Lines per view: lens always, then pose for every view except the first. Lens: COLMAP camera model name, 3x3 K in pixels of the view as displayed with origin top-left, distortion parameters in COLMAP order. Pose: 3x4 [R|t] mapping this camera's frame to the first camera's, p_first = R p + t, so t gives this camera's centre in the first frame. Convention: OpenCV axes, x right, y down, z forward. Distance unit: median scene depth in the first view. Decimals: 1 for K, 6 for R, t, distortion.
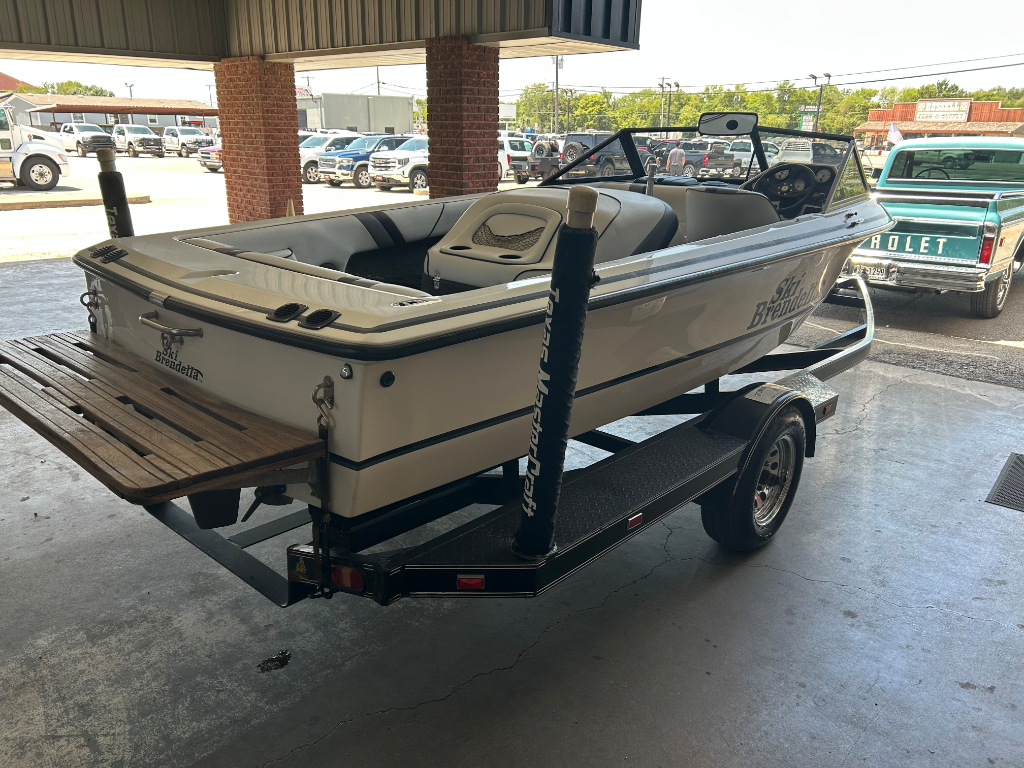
lens RADIAL K [[787.9, 0, 486.3], [0, 787.9, 382.9], [0, 0, 1]] dist [0.008387, -0.045656]
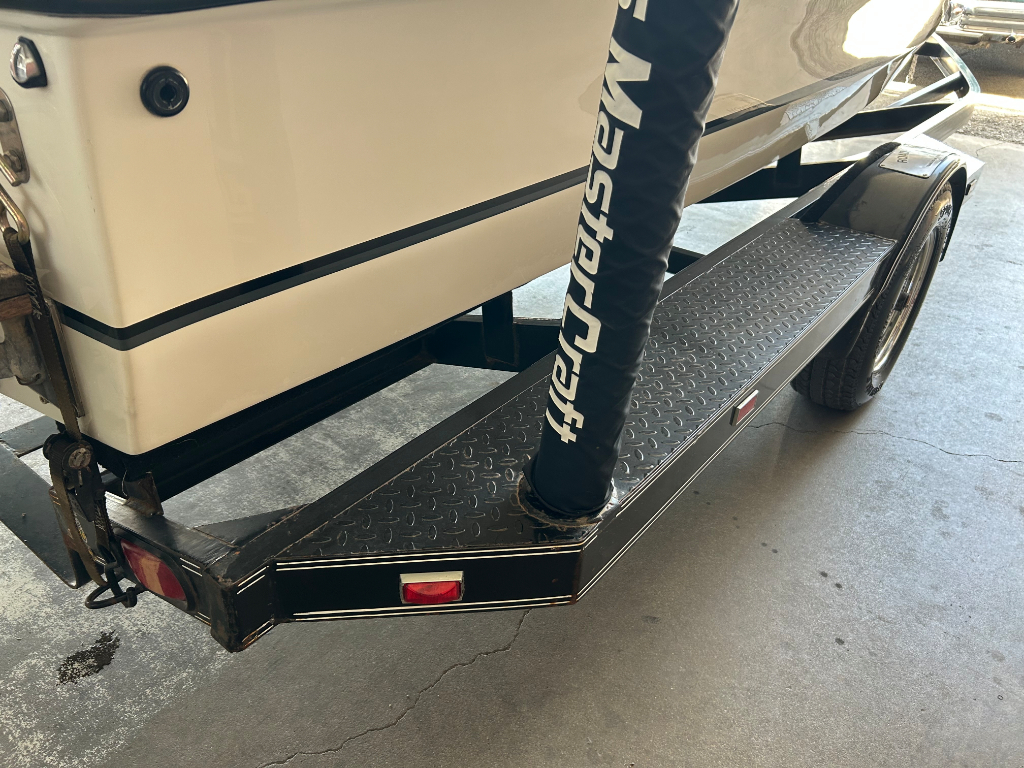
lens RADIAL K [[783.9, 0, 512.0], [0, 783.9, 384.0], [0, 0, 1]] dist [0.059281, -0.064434]
pose [[0.996148, -0.035967, 0.079975, -0.006293], [0.014585, 0.967267, 0.253341, 0.031301], [-0.086469, -0.251198, 0.964066, 0.593148]]
